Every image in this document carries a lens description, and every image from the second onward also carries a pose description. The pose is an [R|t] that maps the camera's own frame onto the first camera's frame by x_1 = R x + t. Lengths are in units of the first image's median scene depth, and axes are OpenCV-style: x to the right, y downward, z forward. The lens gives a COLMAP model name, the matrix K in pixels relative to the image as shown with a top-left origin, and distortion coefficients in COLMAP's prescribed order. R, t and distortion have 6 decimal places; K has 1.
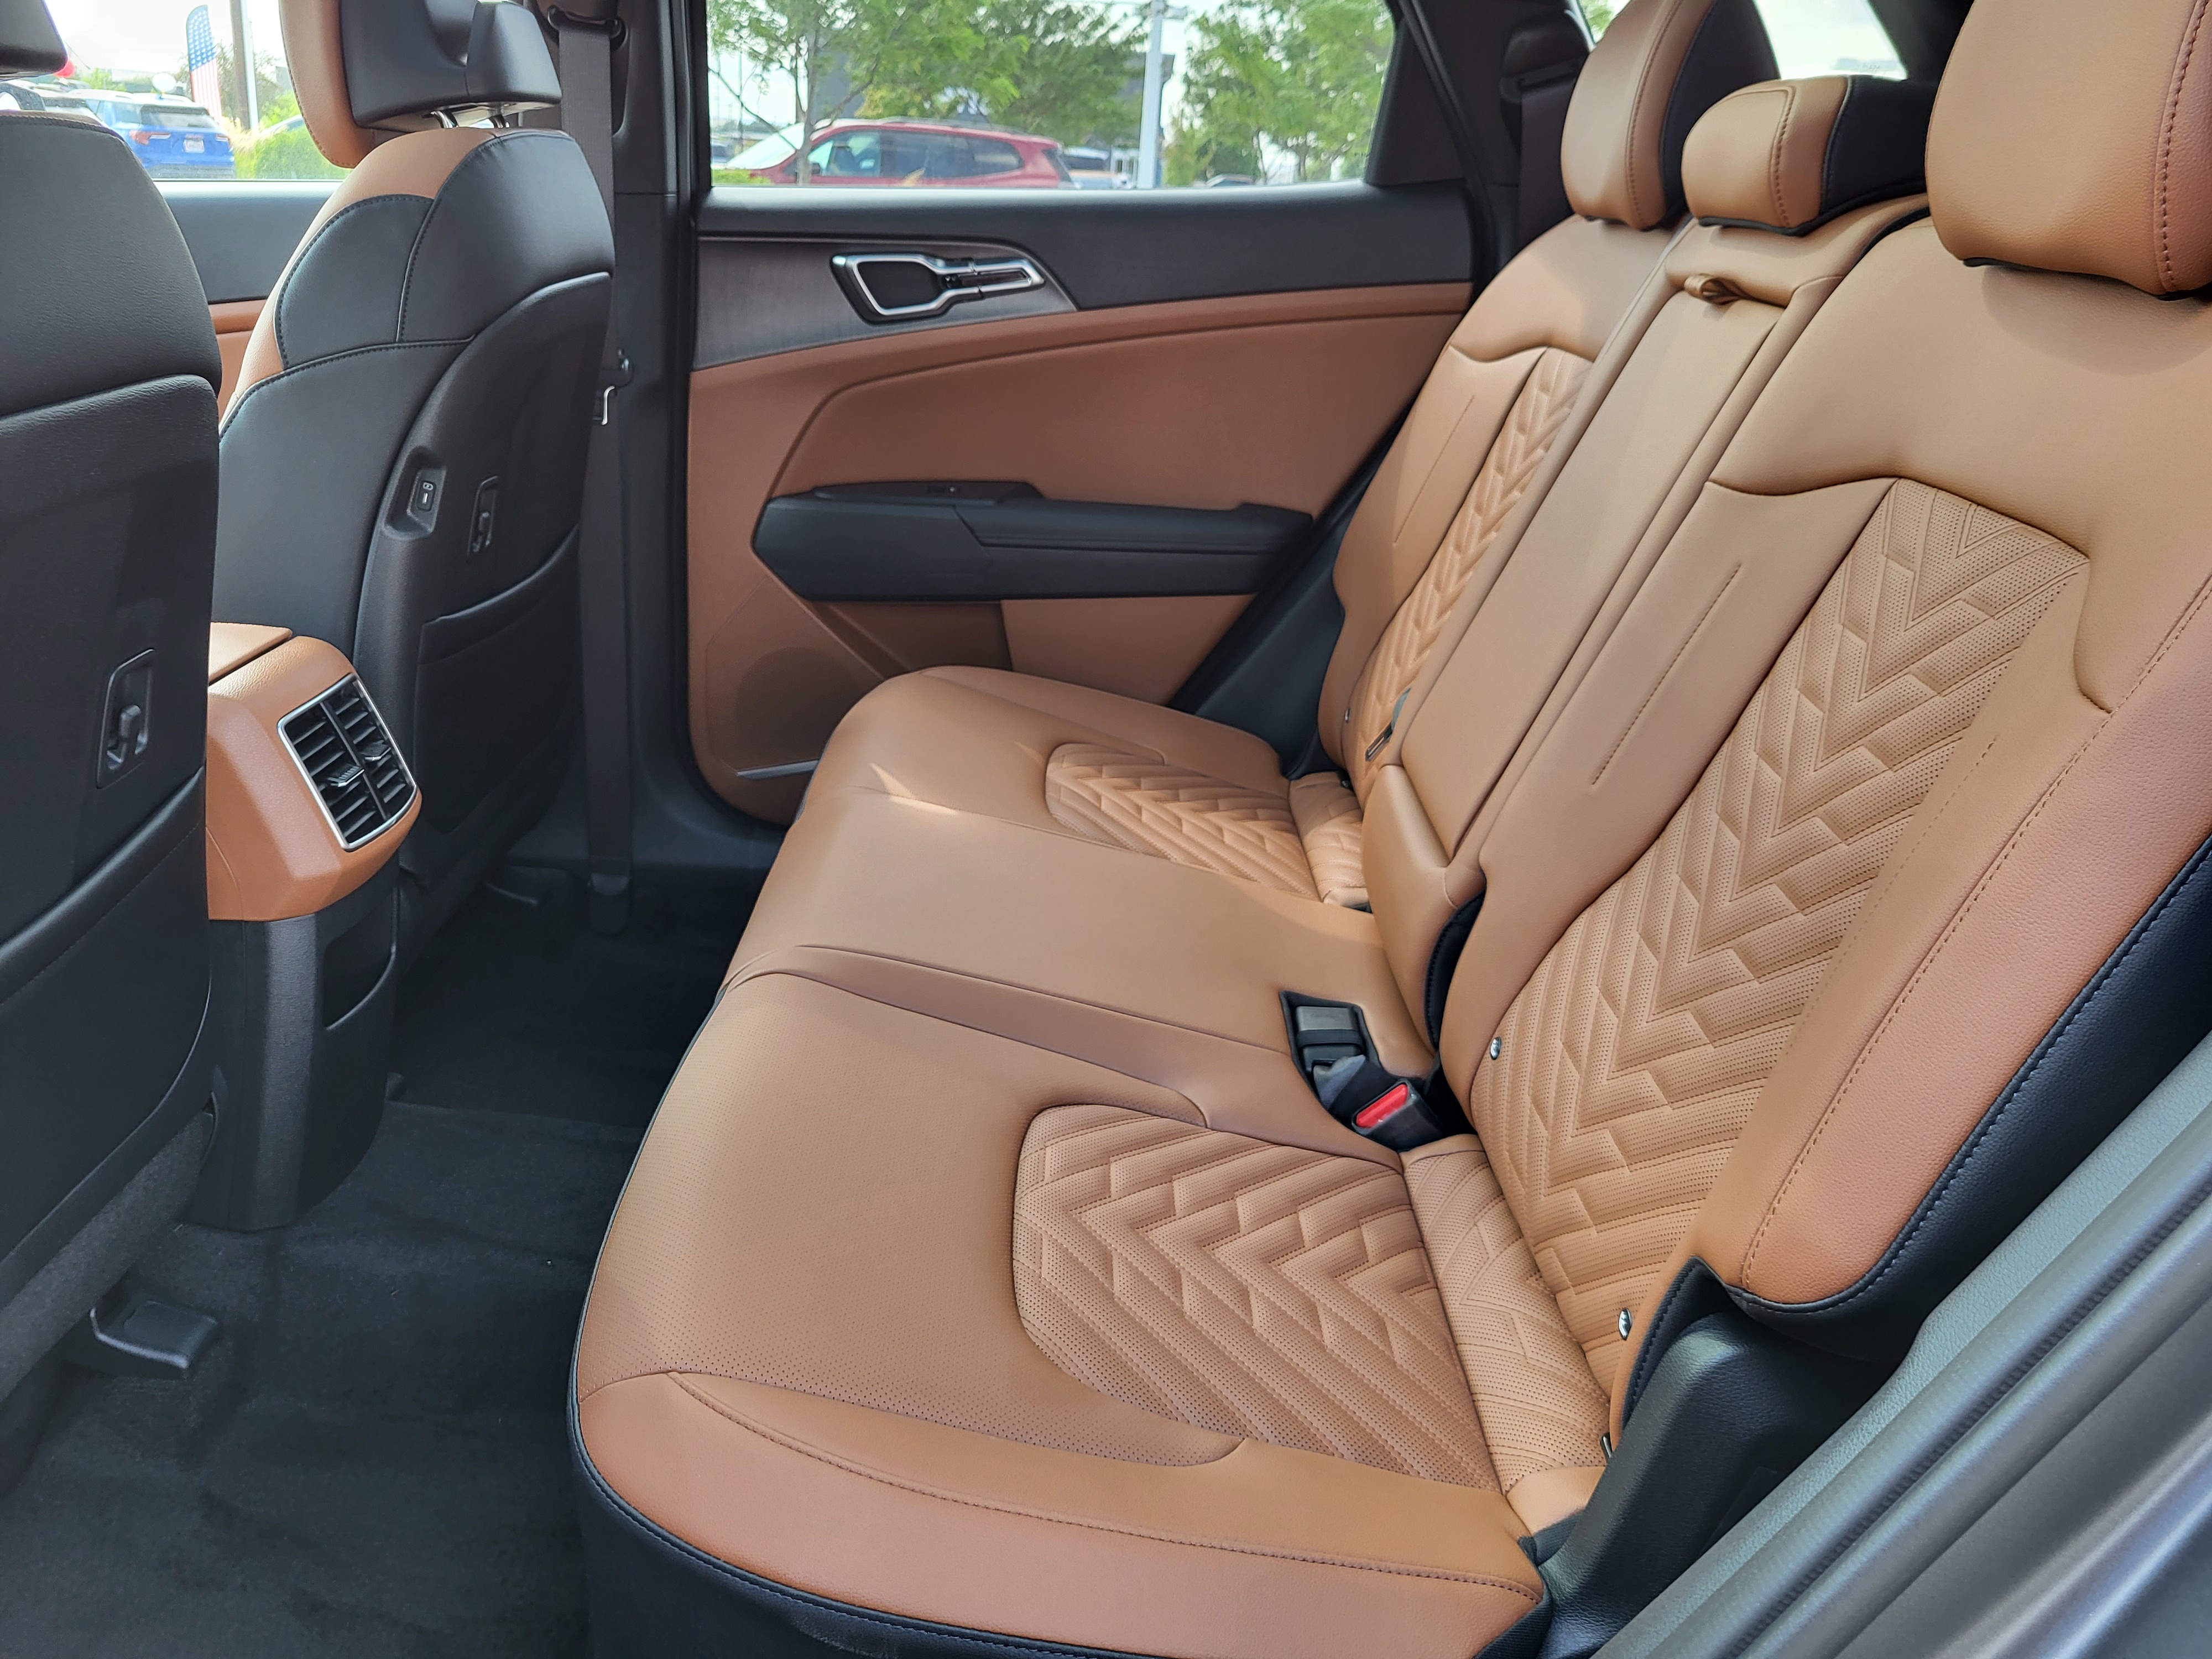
lens RADIAL K [[1671.4, 0, 1103.9], [0, 1671.4, 793.1], [0, 0, 1]] dist [0.053562, -0.031595]
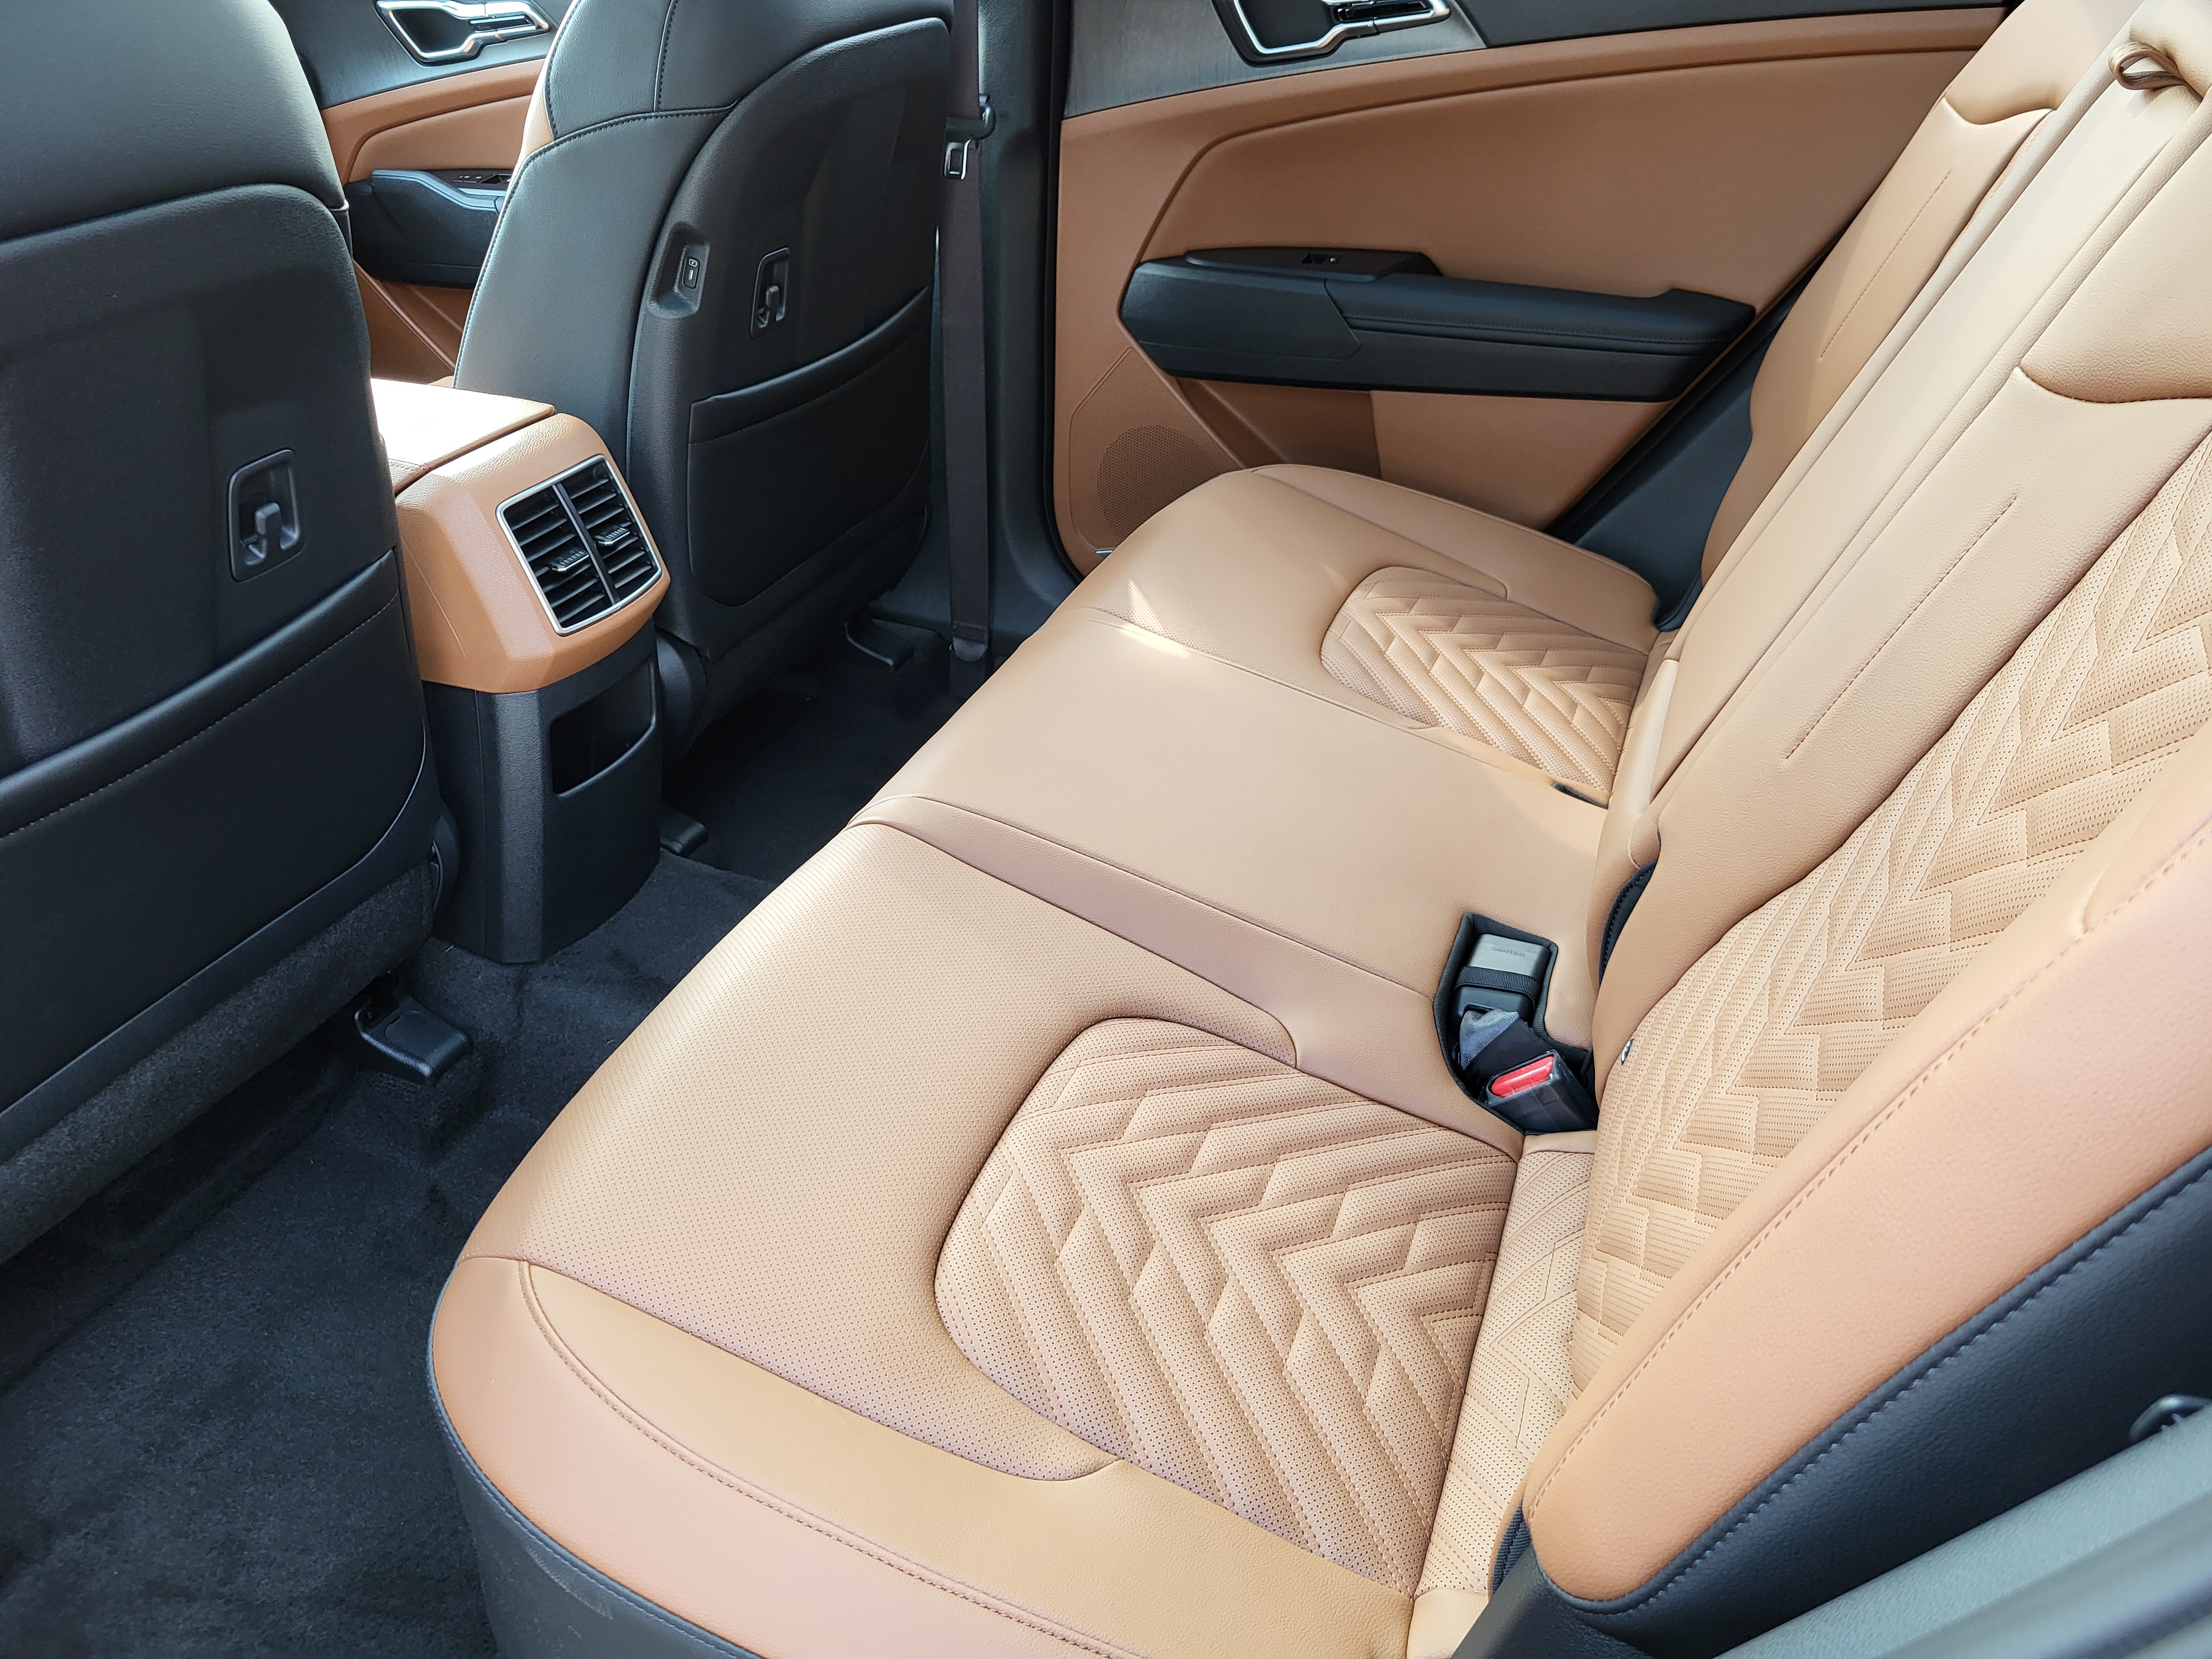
lens RADIAL K [[1671.4, 0, 1103.9], [0, 1671.4, 793.1], [0, 0, 1]] dist [0.053562, -0.031595]
pose [[0.934307, 0.144704, -0.325779, 0.198734], [-0.089650, 0.979912, 0.178146, -0.078644], [0.345013, -0.137237, 0.928511, 0.131859]]
